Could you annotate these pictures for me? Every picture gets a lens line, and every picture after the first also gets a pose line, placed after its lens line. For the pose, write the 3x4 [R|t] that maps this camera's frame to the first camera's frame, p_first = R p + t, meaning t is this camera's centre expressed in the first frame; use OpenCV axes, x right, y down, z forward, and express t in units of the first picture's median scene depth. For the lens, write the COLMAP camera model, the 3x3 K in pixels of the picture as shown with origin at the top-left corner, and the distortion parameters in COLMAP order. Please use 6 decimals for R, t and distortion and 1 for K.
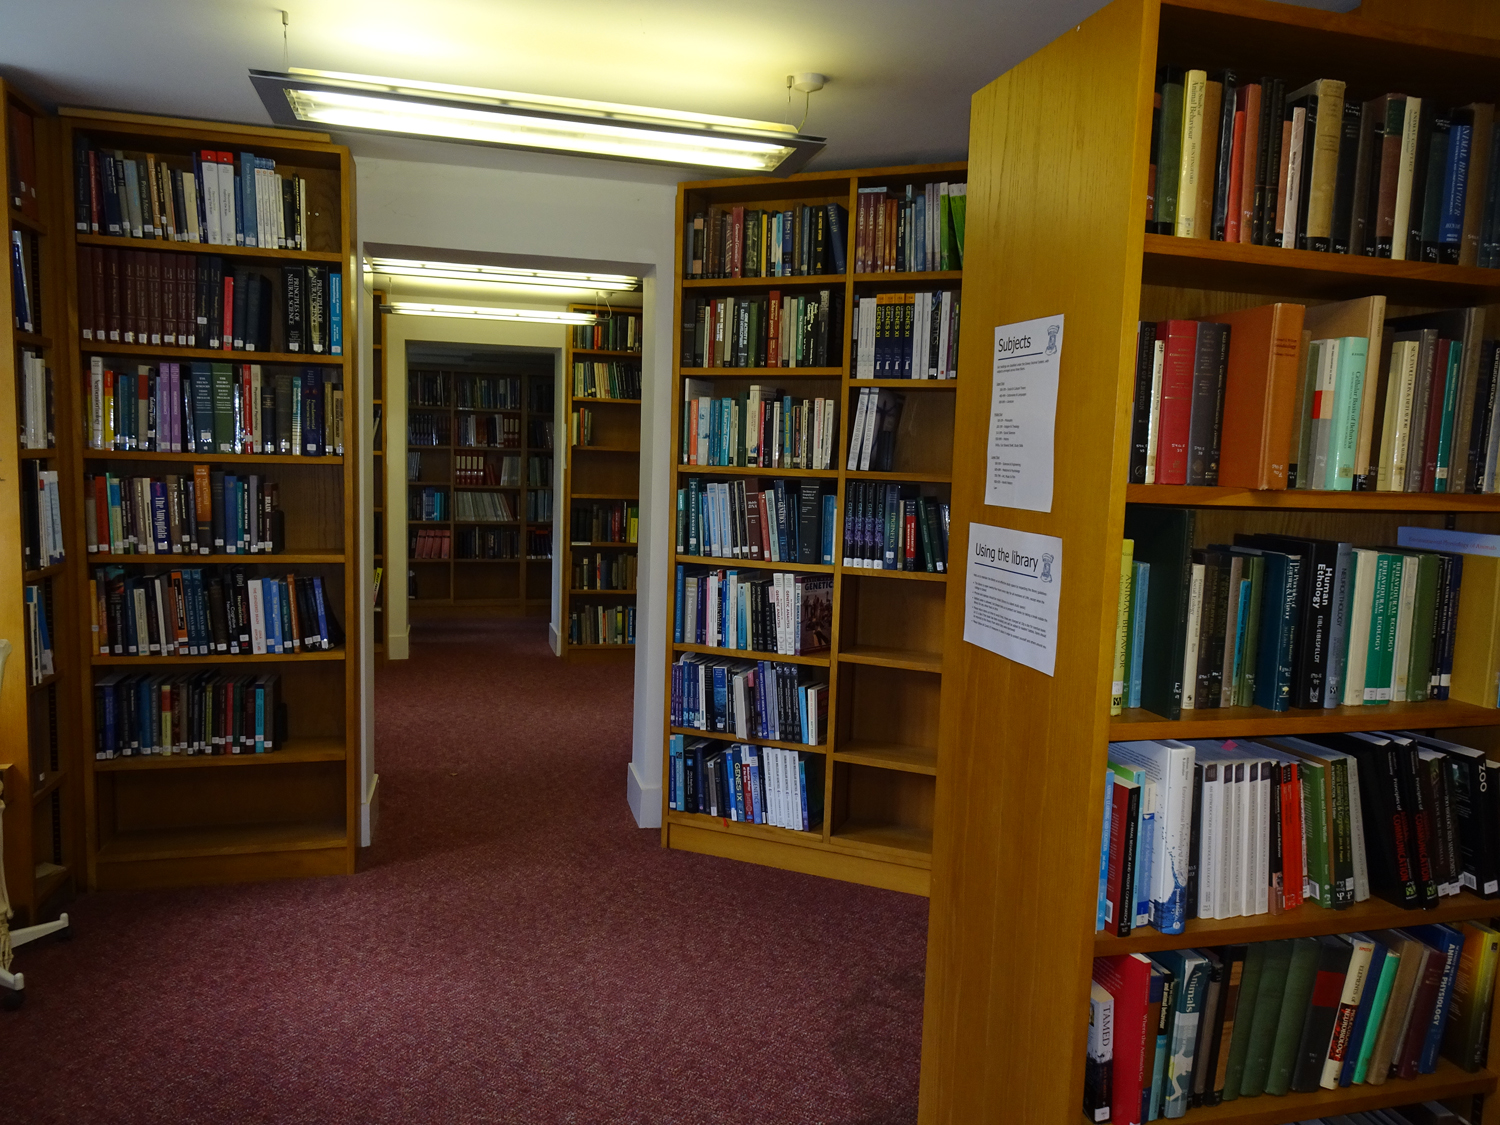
lens RADIAL K [[1061.9, 0, 749.1], [0, 1061.9, 563.9], [0, 0, 1]] dist [-0.007721, -0.000977]
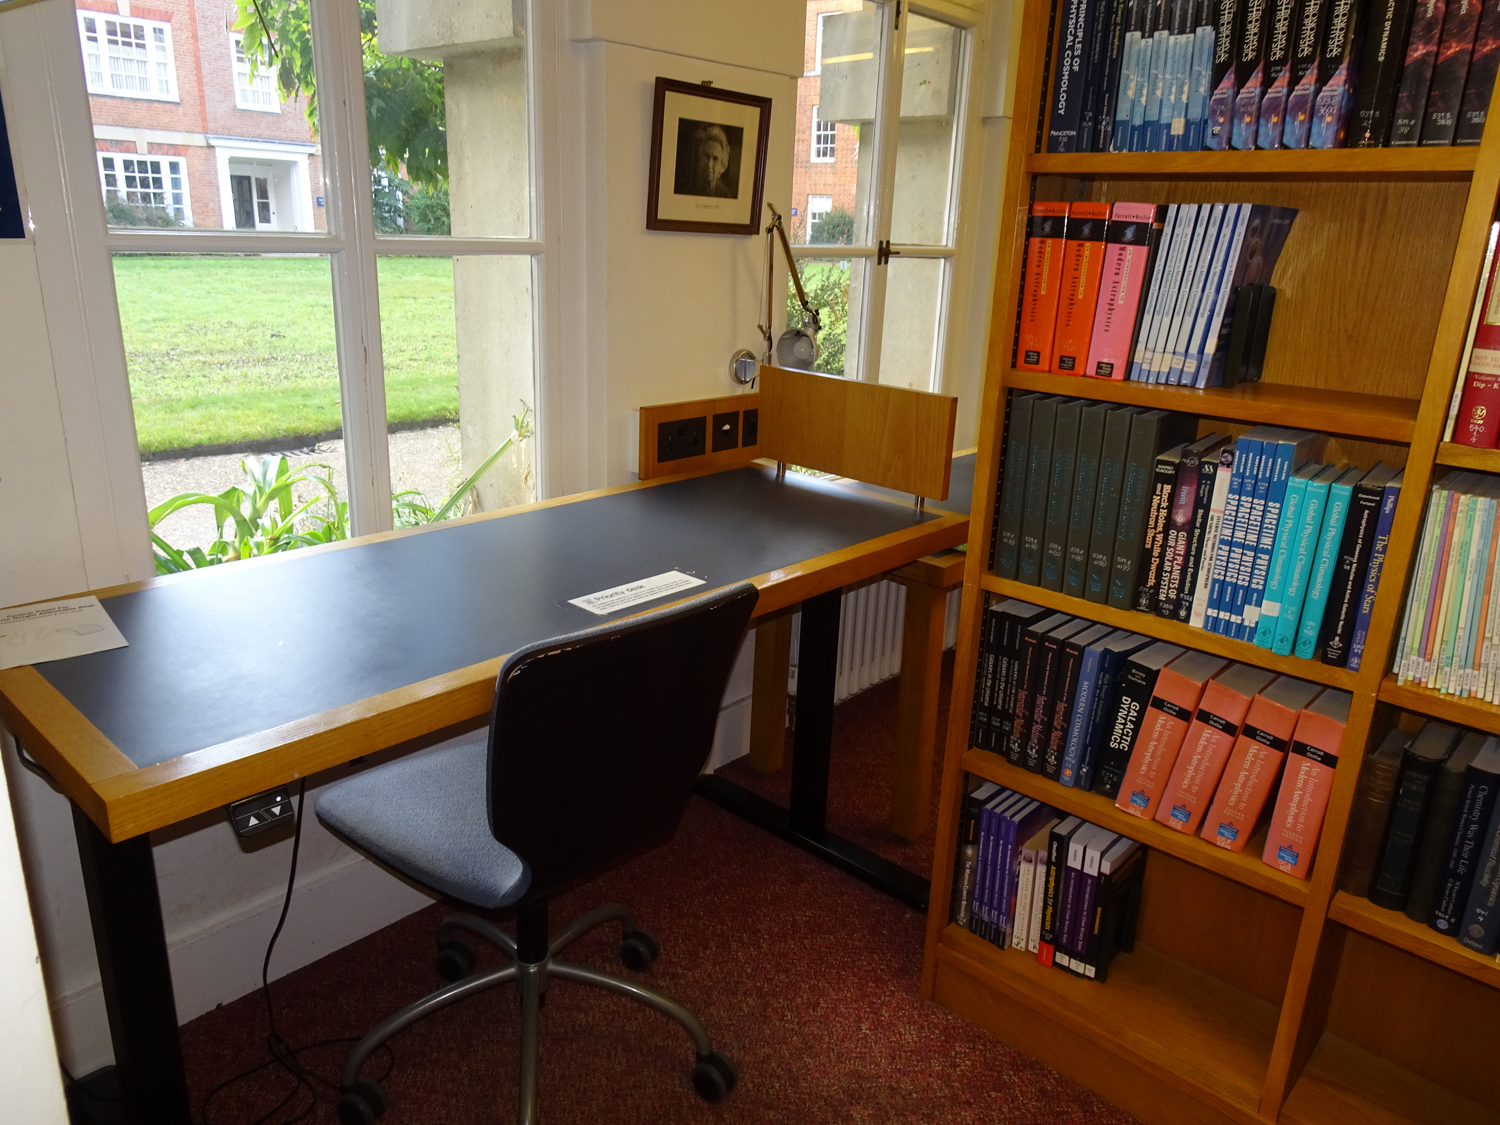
lens RADIAL K [[1061.9, 0, 750.3], [0, 1061.9, 561.3], [0, 0, 1]] dist [-0.007721, -0.000977]
pose [[0.533998, 0.239806, -0.810764, -0.209056], [-0.111403, 0.970529, 0.213687, -0.078864], [0.838114, -0.023787, 0.544976, 0.845691]]
